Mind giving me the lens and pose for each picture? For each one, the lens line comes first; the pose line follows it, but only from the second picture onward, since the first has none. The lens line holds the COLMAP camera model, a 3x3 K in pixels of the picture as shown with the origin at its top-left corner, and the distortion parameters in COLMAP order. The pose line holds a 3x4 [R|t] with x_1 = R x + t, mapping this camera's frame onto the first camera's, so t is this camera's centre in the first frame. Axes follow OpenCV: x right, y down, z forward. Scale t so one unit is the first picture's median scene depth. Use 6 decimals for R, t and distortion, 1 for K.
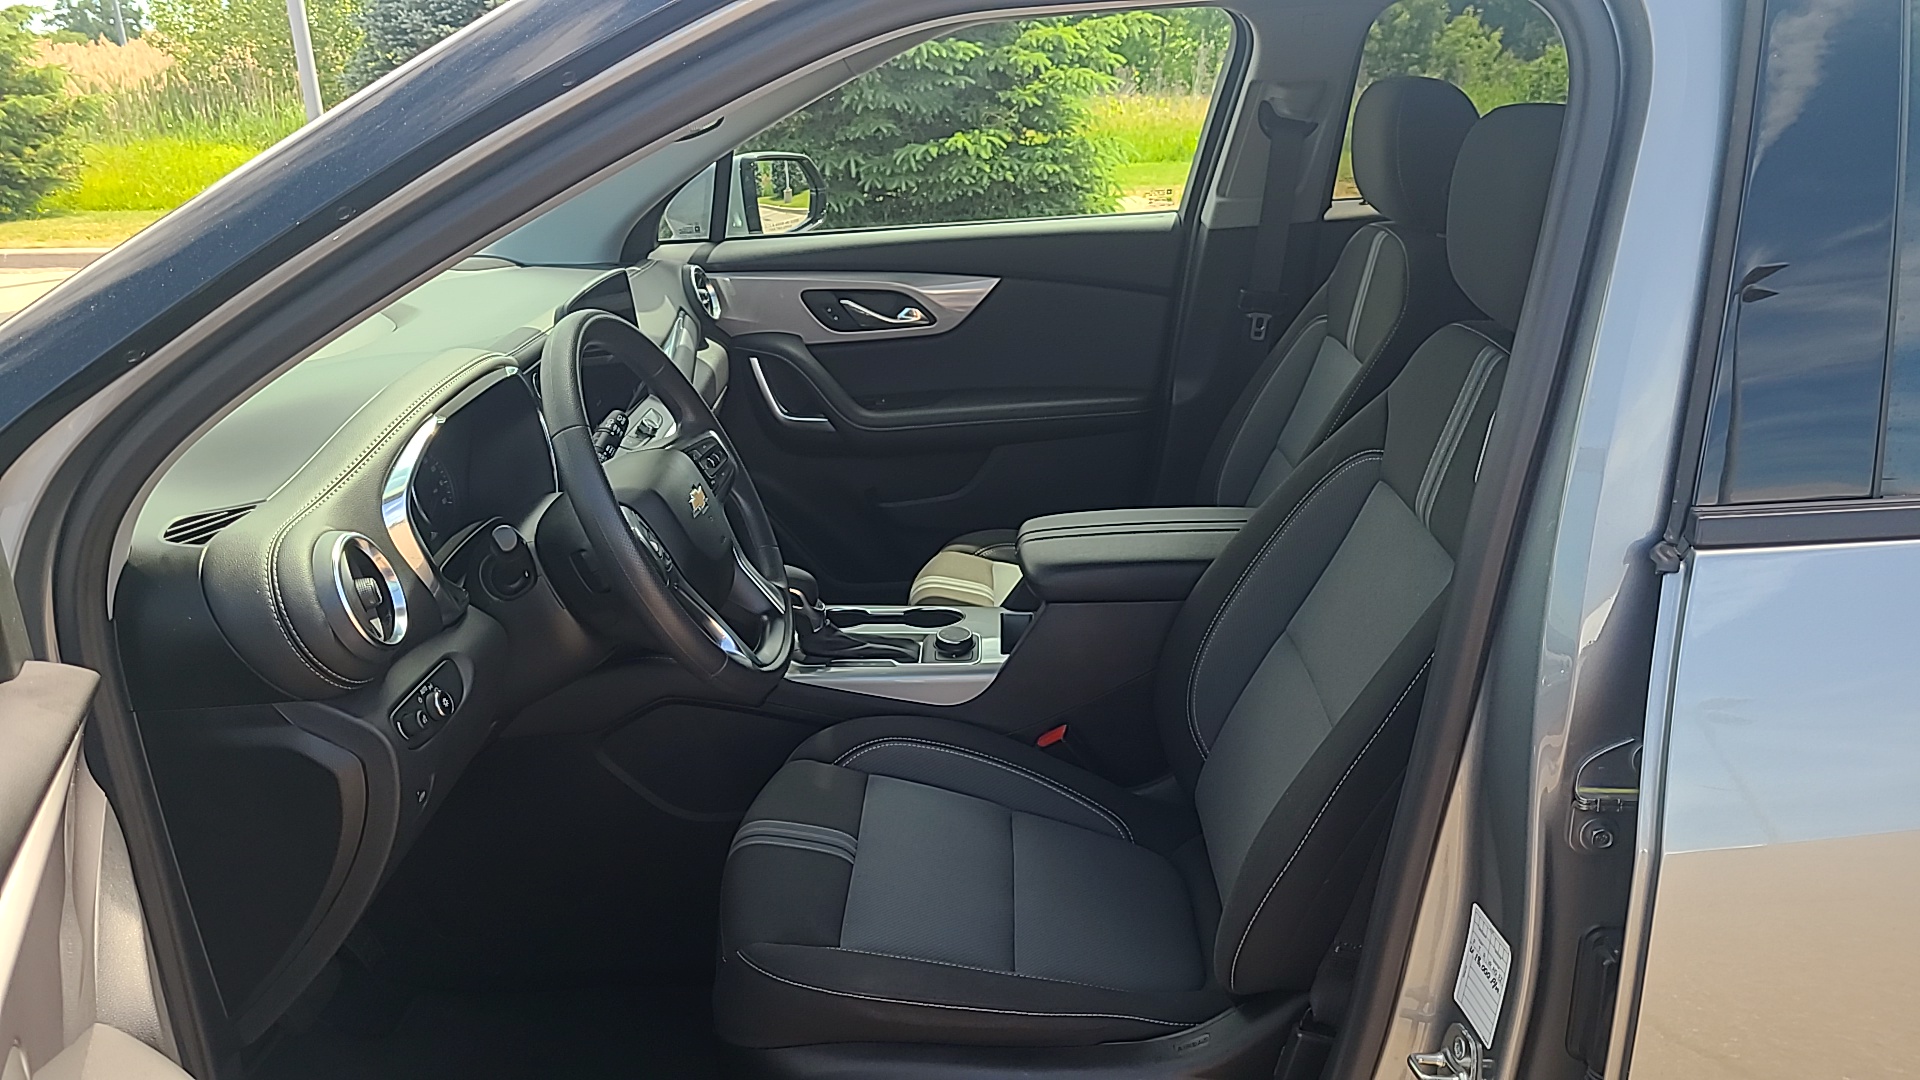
lens RADIAL K [[1641.4, 0, 968.1], [0, 1641.4, 539.7], [0, 0, 1]] dist [0.024466, -0.038584]
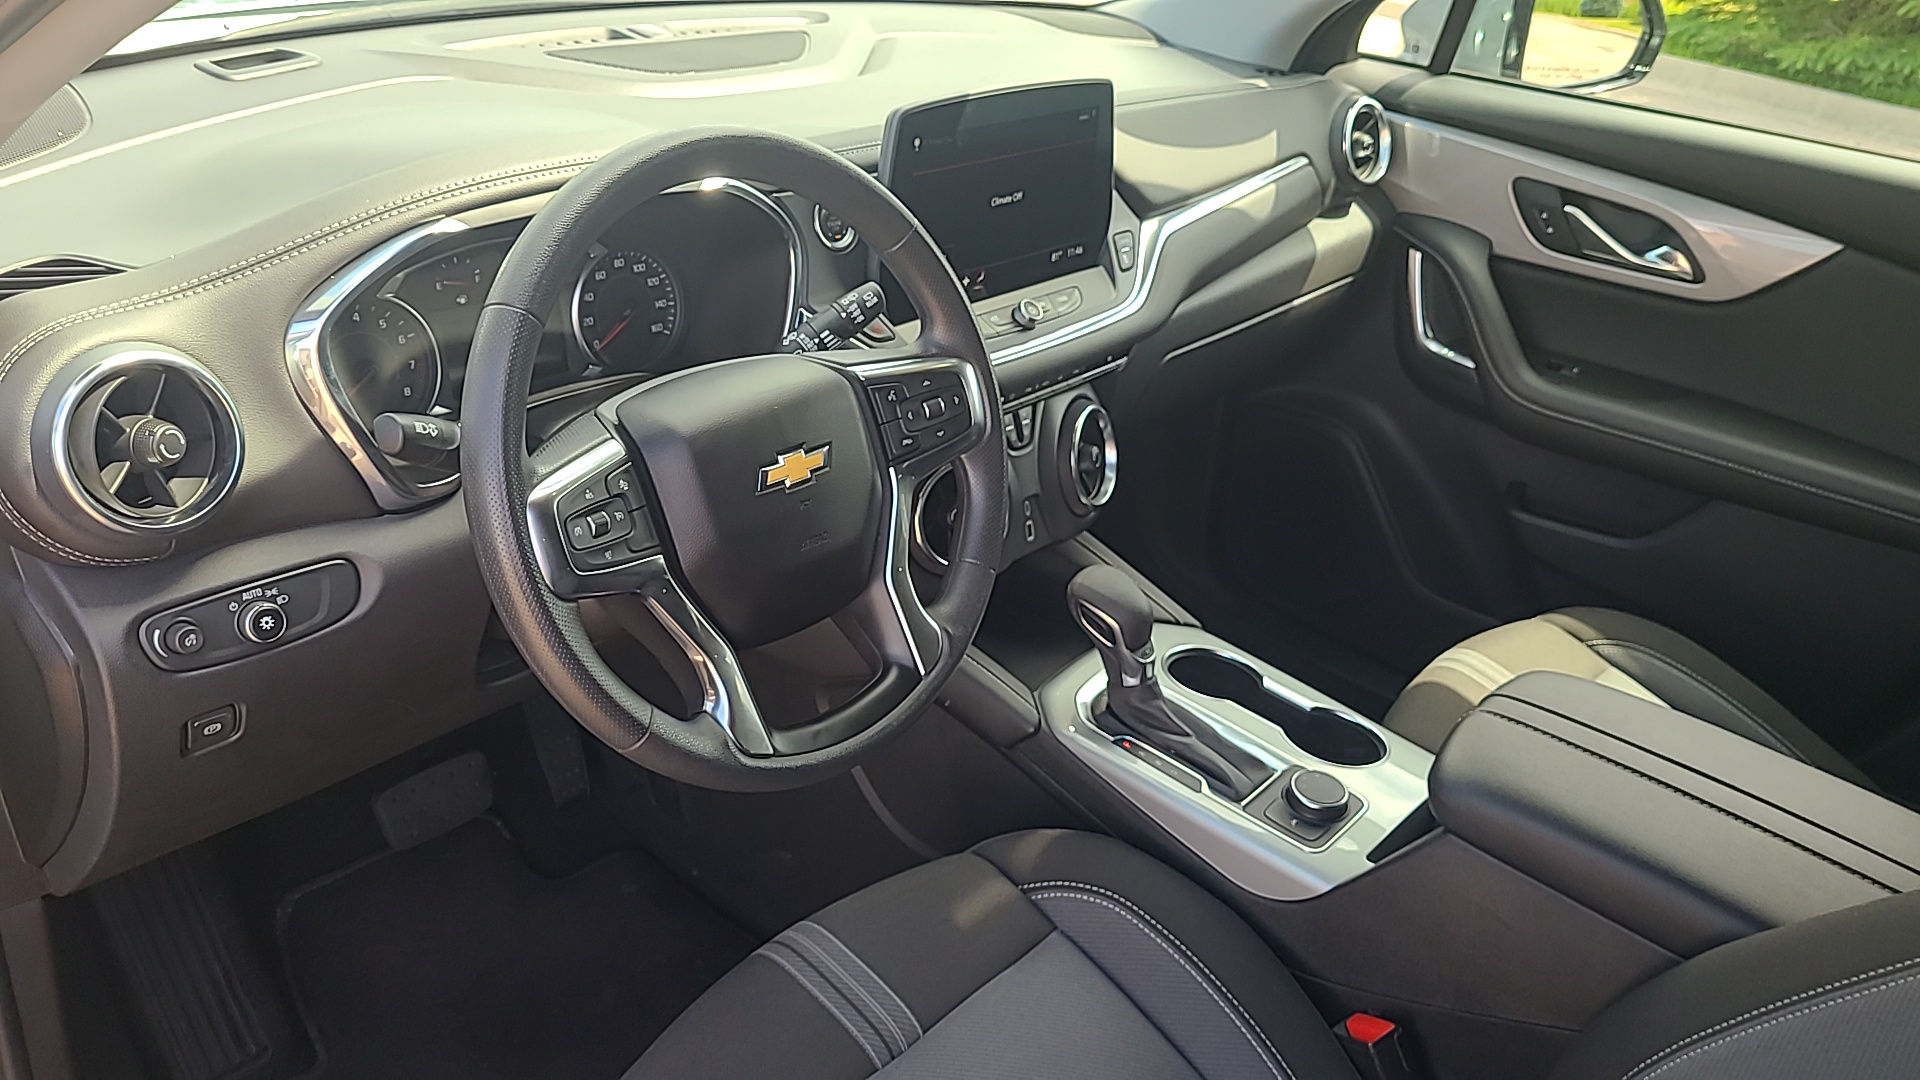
lens RADIAL K [[1641.4, 0, 947.3], [0, 1641.4, 537.9], [0, 0, 1]] dist [0.024466, -0.038584]
pose [[0.750048, 0.390606, -0.533718, 0.138322], [-0.312259, 0.920509, 0.234856, -0.101384], [0.583028, -0.009495, 0.812396, 0.325149]]
